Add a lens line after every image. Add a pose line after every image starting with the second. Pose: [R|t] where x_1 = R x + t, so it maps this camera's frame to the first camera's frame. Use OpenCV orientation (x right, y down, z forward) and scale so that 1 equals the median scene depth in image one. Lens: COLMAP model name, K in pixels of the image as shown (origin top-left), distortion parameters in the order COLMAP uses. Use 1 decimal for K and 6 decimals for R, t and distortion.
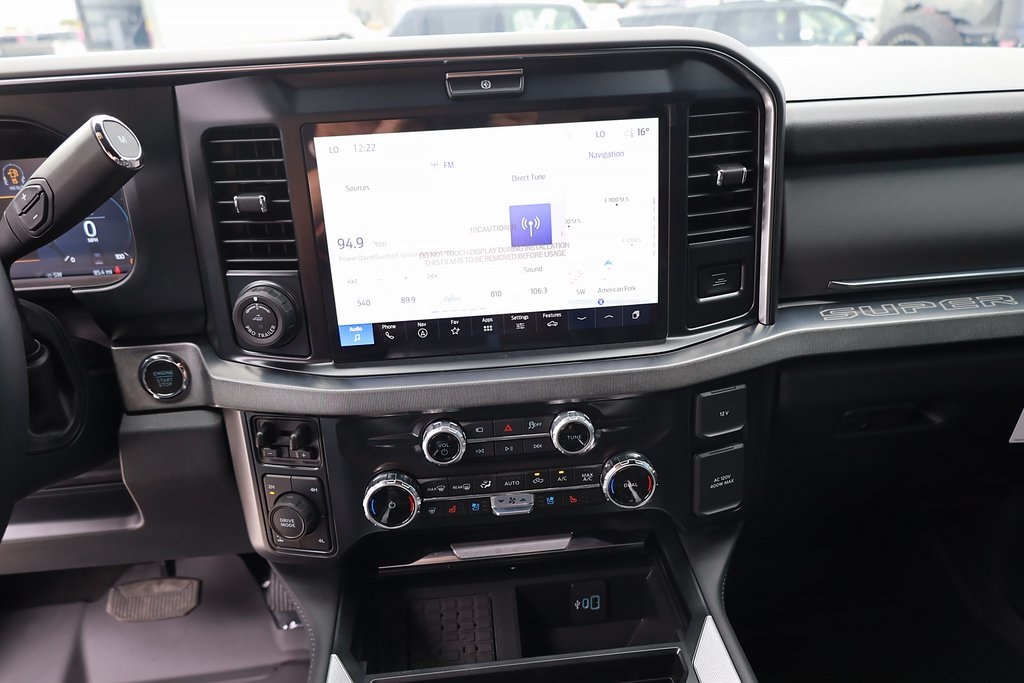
lens RADIAL K [[721.0, 0, 514.9], [0, 721.0, 343.9], [0, 0, 1]] dist [-0.000020, 0.000455]
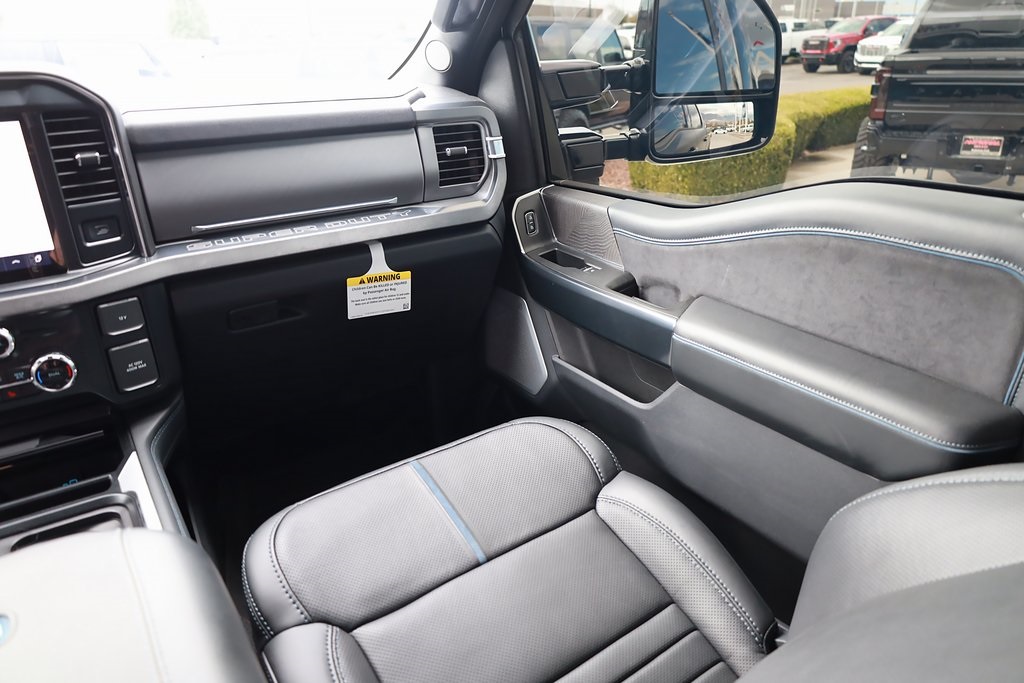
lens RADIAL K [[721.0, 0, 514.9], [0, 721.0, 343.9], [0, 0, 1]] dist [-0.000020, 0.000455]
pose [[0.875740, -0.167895, 0.452649, 0.327117], [0.187636, 0.982238, 0.001310, 0.309128], [-0.444829, 0.083787, 0.891688, -0.707136]]
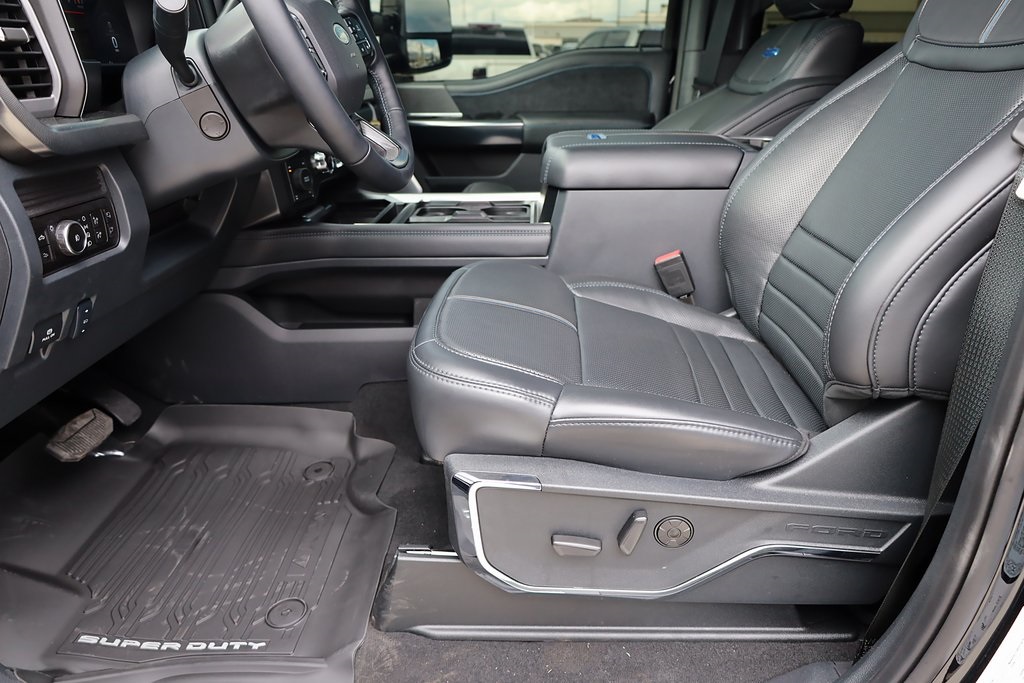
lens RADIAL K [[721.0, 0, 514.9], [0, 721.0, 343.9], [0, 0, 1]] dist [-0.000020, 0.000455]
pose [[0.119061, -0.317476, 0.940762, -2.366017], [0.420590, 0.874419, 0.241858, 0.418608], [-0.899404, 0.366879, 0.237636, 0.180475]]
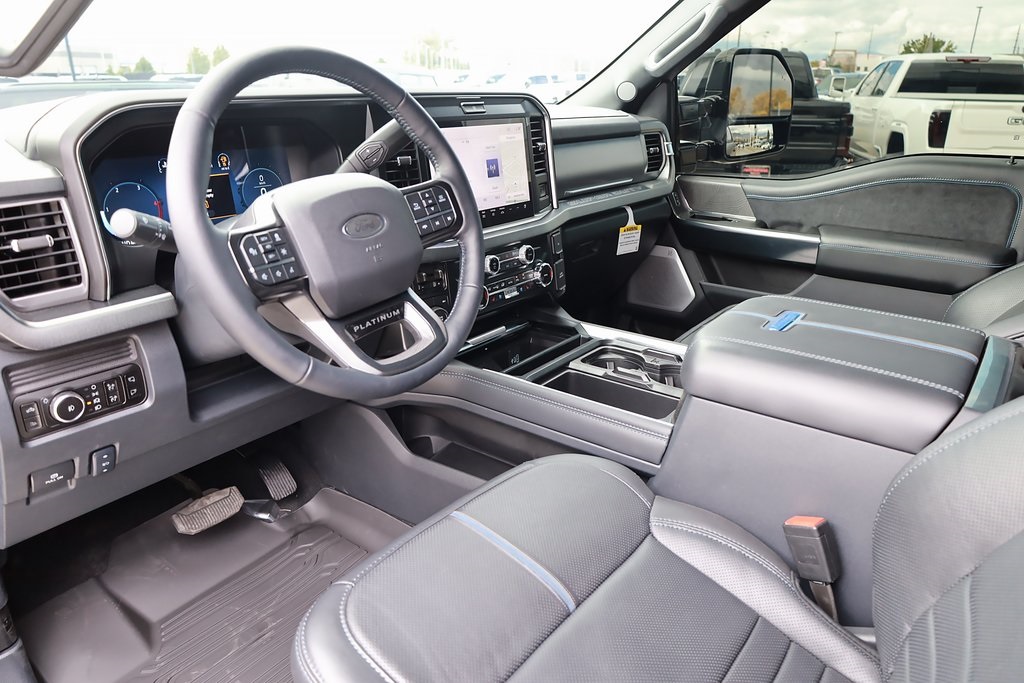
lens RADIAL K [[715.4, 0, 528.0], [0, 715.4, 341.9], [0, 0, 1]] dist [-0.003333, 0.001036]
pose [[0.666359, -0.212030, 0.714849, -1.607901], [0.281126, 0.959407, 0.022511, 0.338360], [-0.690604, 0.185962, 0.698917, -0.555983]]
